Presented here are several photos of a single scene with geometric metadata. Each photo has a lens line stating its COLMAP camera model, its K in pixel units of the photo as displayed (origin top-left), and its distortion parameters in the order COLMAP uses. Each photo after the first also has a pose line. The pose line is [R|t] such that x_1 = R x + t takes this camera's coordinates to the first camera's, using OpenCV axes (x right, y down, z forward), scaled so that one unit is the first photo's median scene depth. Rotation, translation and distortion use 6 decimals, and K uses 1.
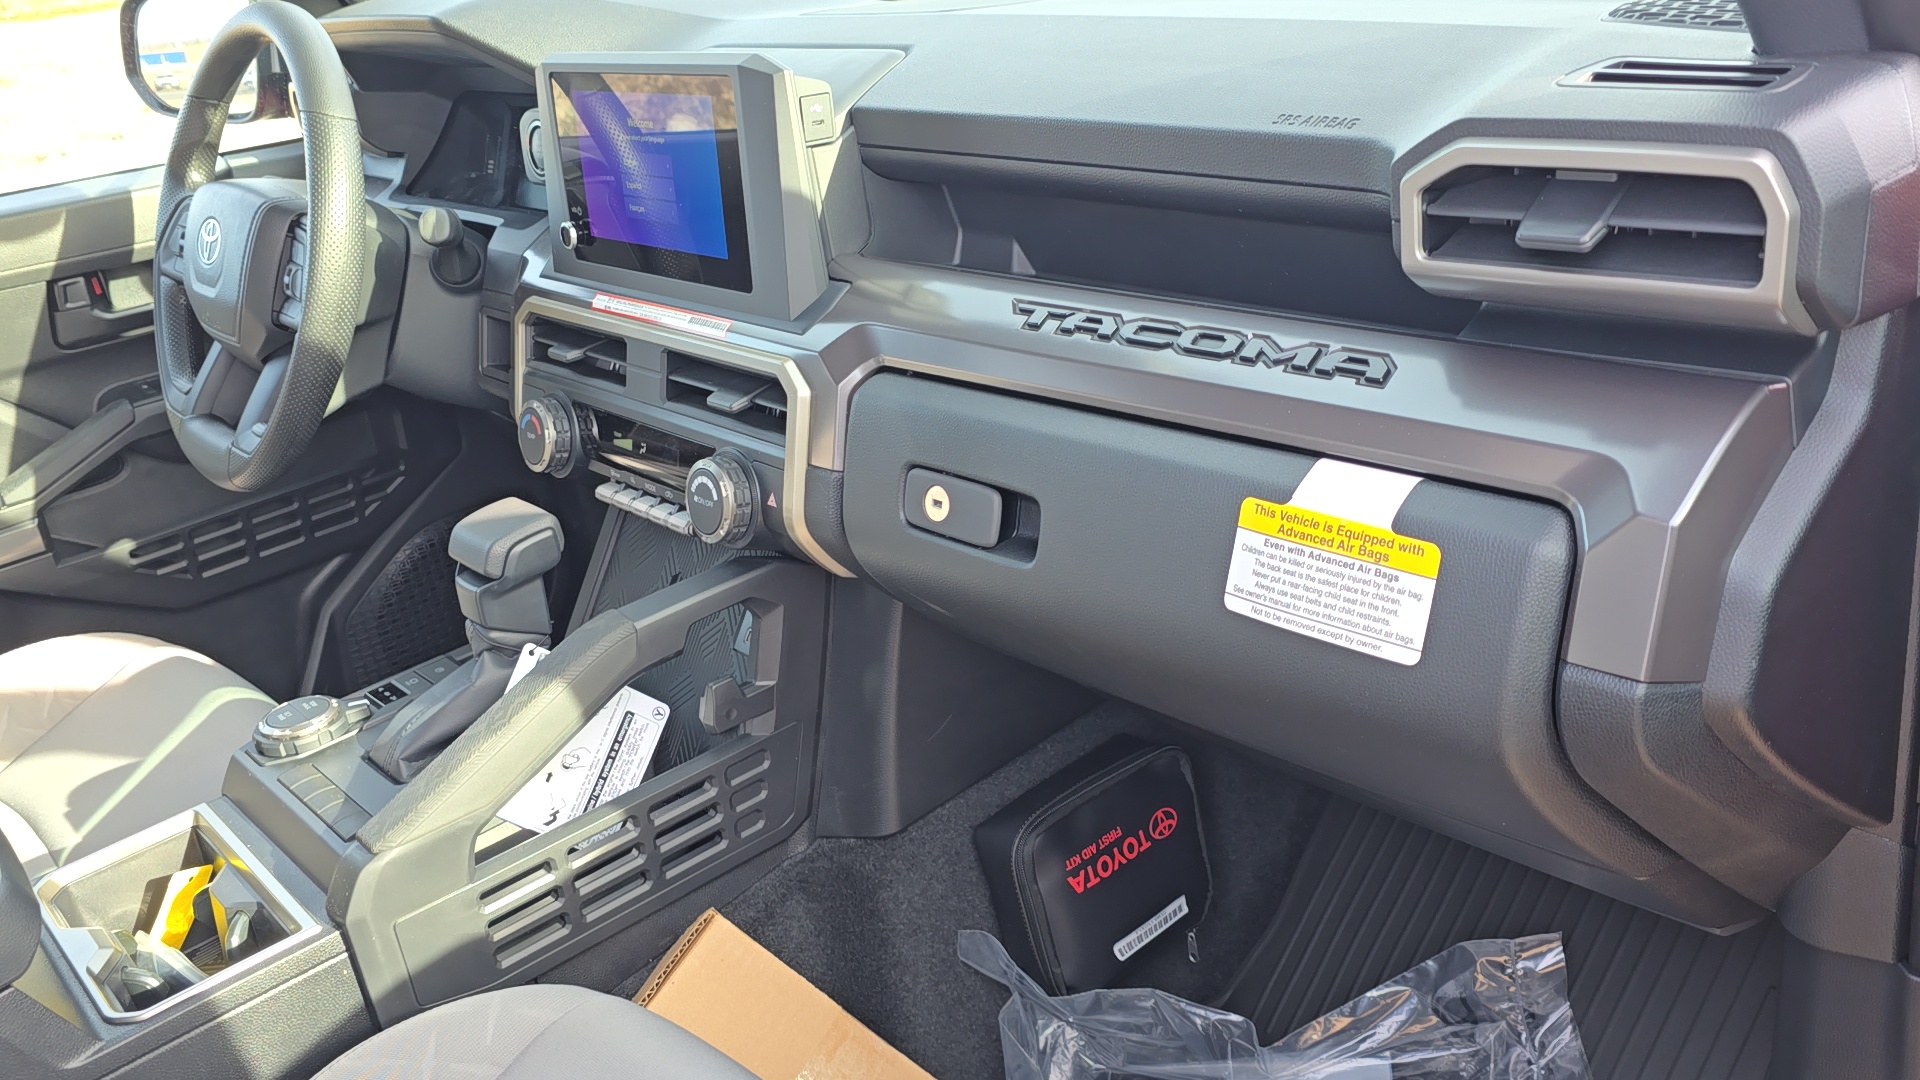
lens RADIAL K [[1609.4, 0, 950.3], [0, 1609.4, 544.2], [0, 0, 1]] dist [-0.012456, 0.015387]
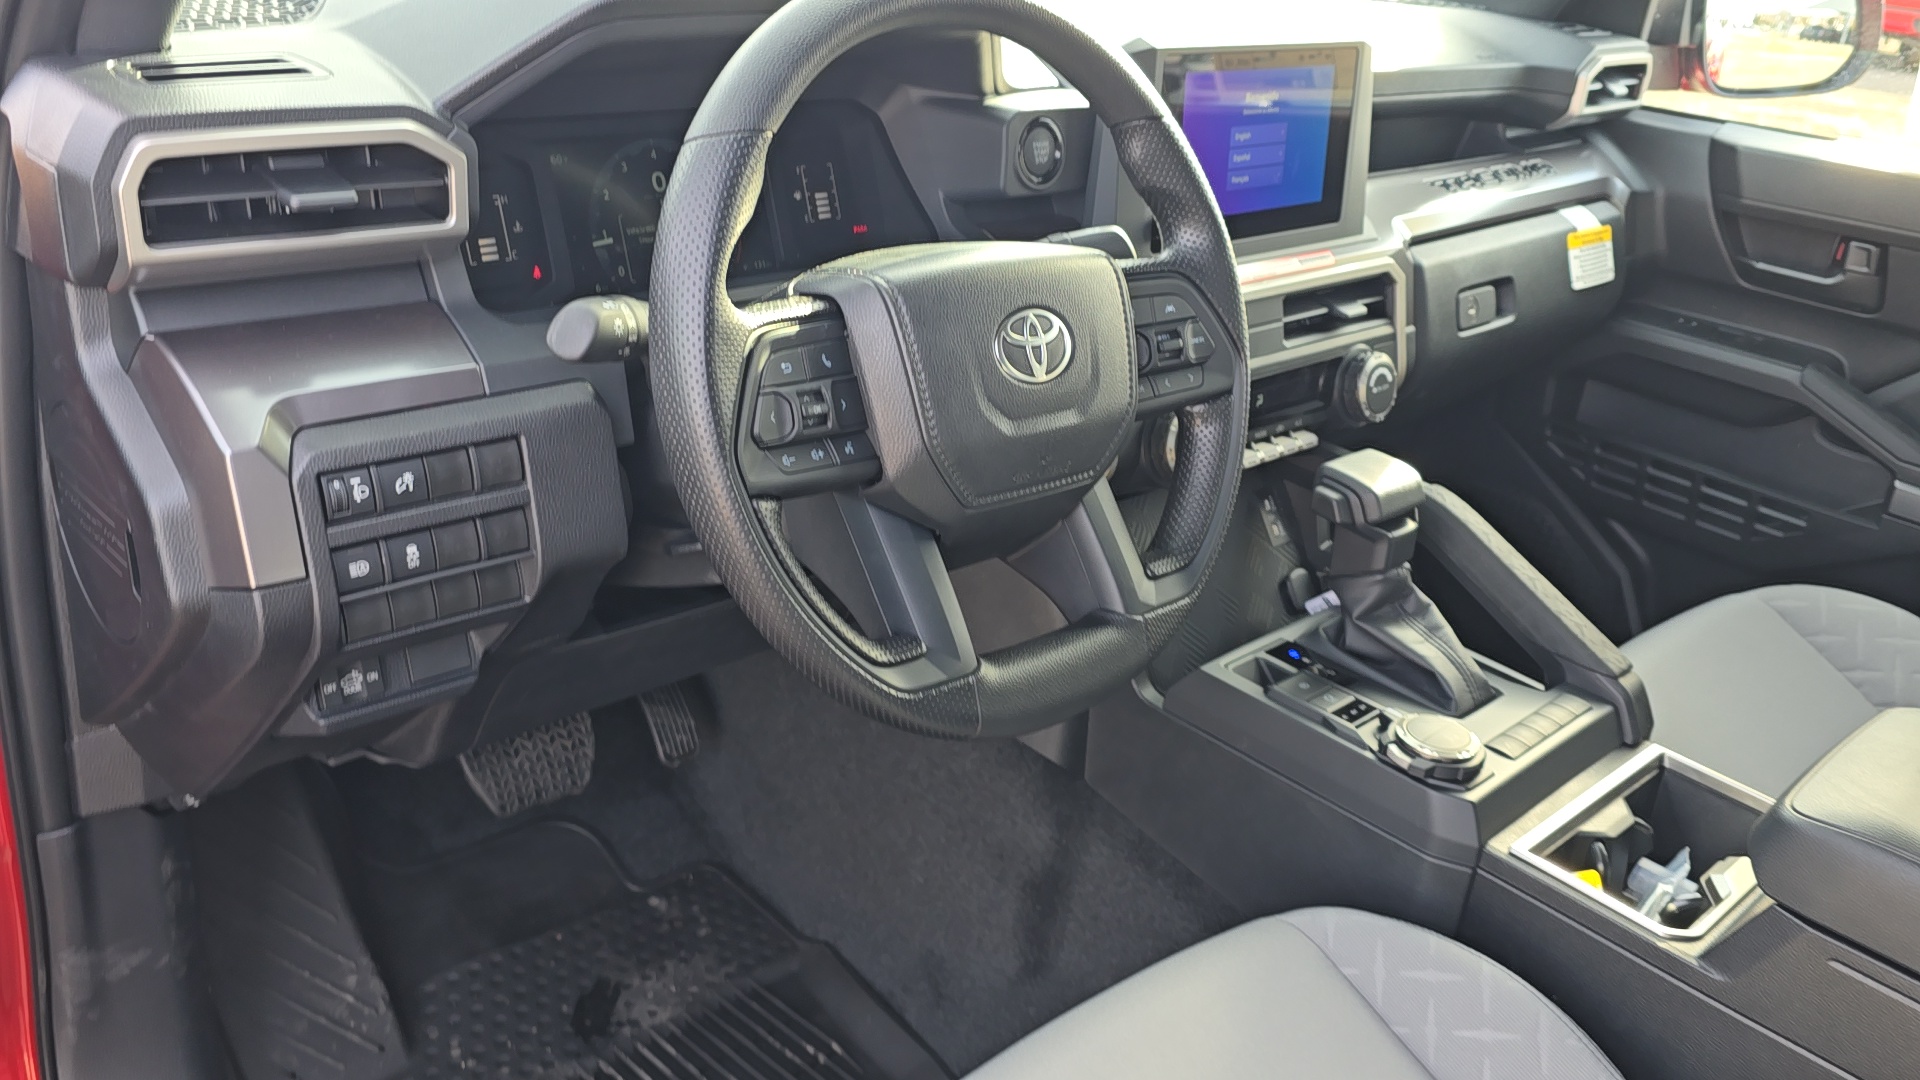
lens RADIAL K [[1609.4, 0, 978.0], [0, 1609.4, 538.2], [0, 0, 1]] dist [-0.012456, 0.015387]
pose [[-0.064039, -0.311194, 0.948186, -1.348009], [0.305243, 0.898491, 0.315500, -0.409392], [-0.950119, 0.309632, 0.037451, 1.276853]]
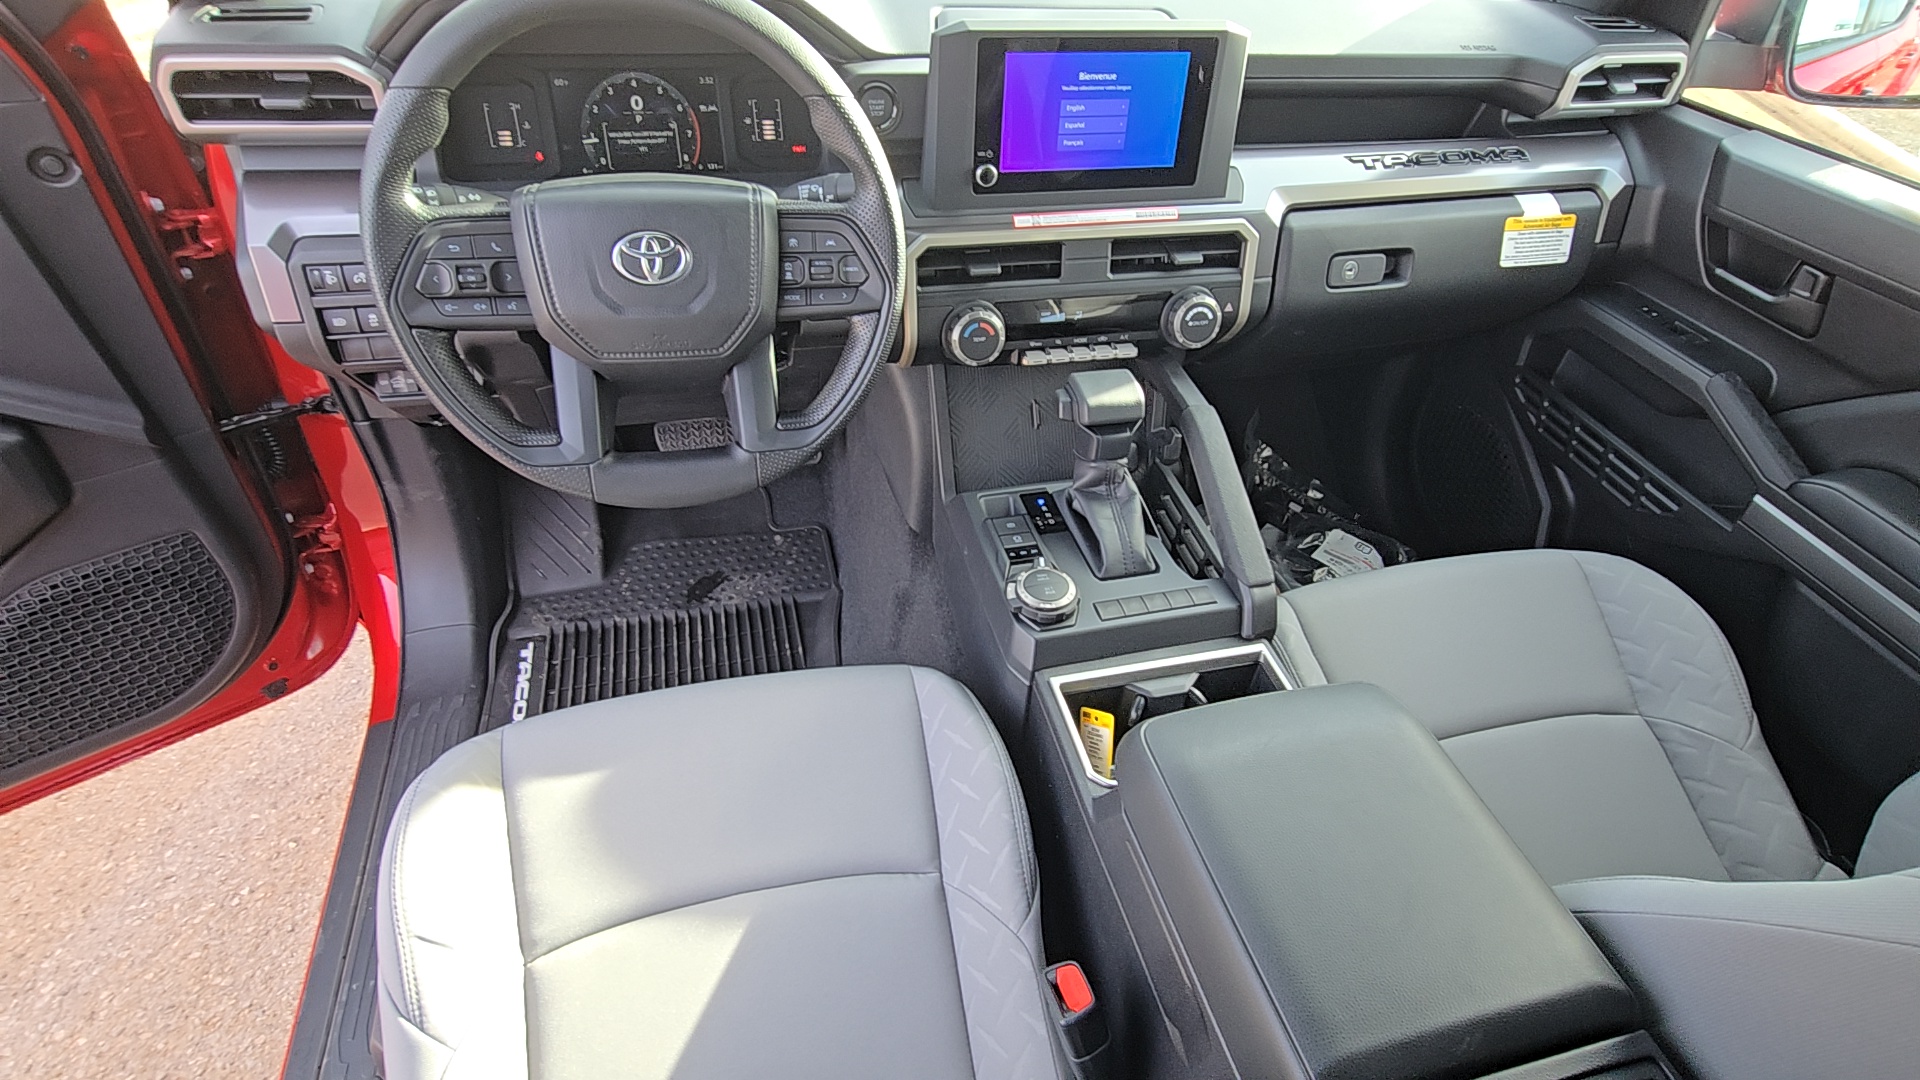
lens RADIAL K [[976.2, 0, 975.6], [0, 976.2, 542.7], [0, 0, 1]] dist [0.003610, 0.000141]
pose [[0.431454, -0.470202, 0.769907, -1.107582], [0.245771, 0.882411, 0.401182, -0.280225], [-0.868011, 0.016130, 0.496282, 0.702506]]
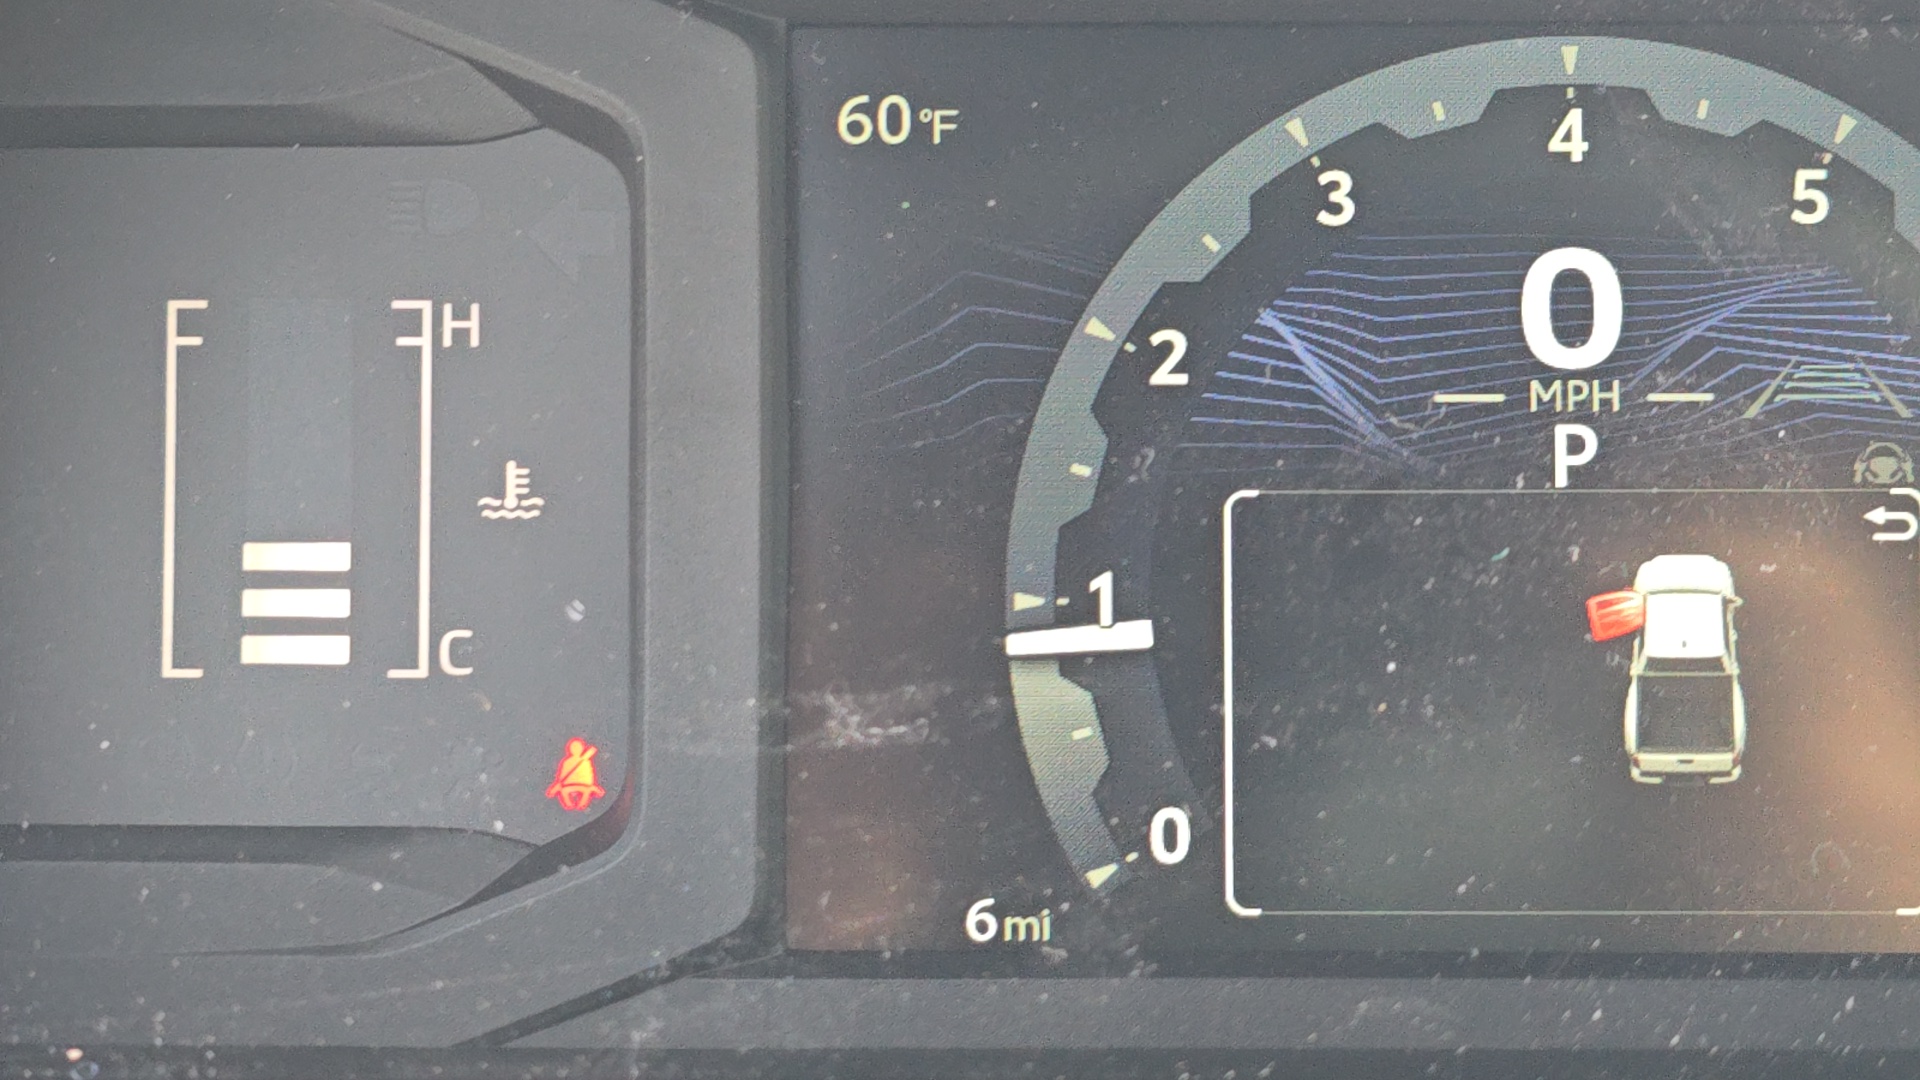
lens RADIAL K [[1609.4, 0, 965.7], [0, 1609.4, 535.2], [0, 0, 1]] dist [-0.012456, 0.015387]
pose [[0.643106, -0.166134, 0.747539, -0.495835], [0.219303, 0.975253, 0.028076, -0.350965], [-0.733704, 0.145882, 0.663624, 1.374340]]
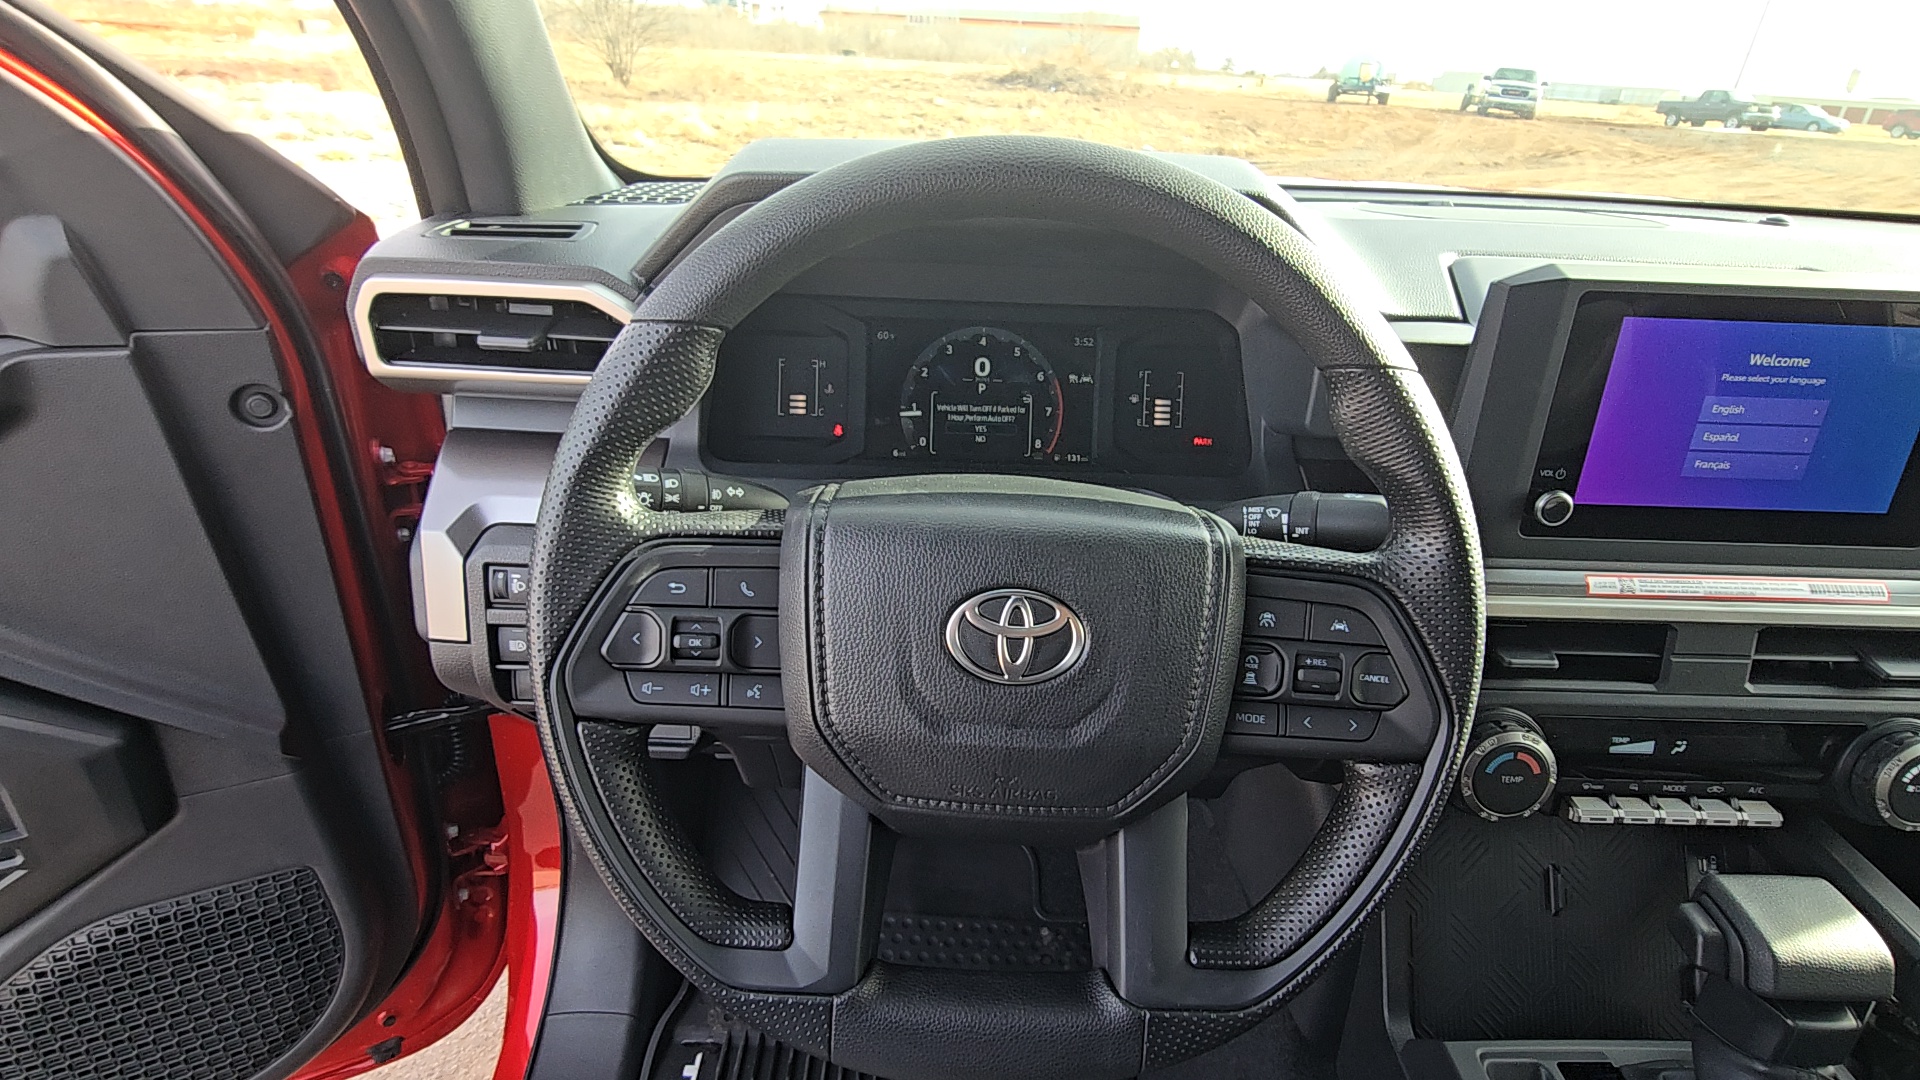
lens RADIAL K [[976.2, 0, 979.3], [0, 976.2, 545.6], [0, 0, 1]] dist [0.003610, 0.000141]
pose [[0.634074, -0.212679, 0.743450, -0.845076], [0.192019, 0.974625, 0.115042, -0.314718], [-0.749052, 0.069811, 0.658823, 1.016878]]
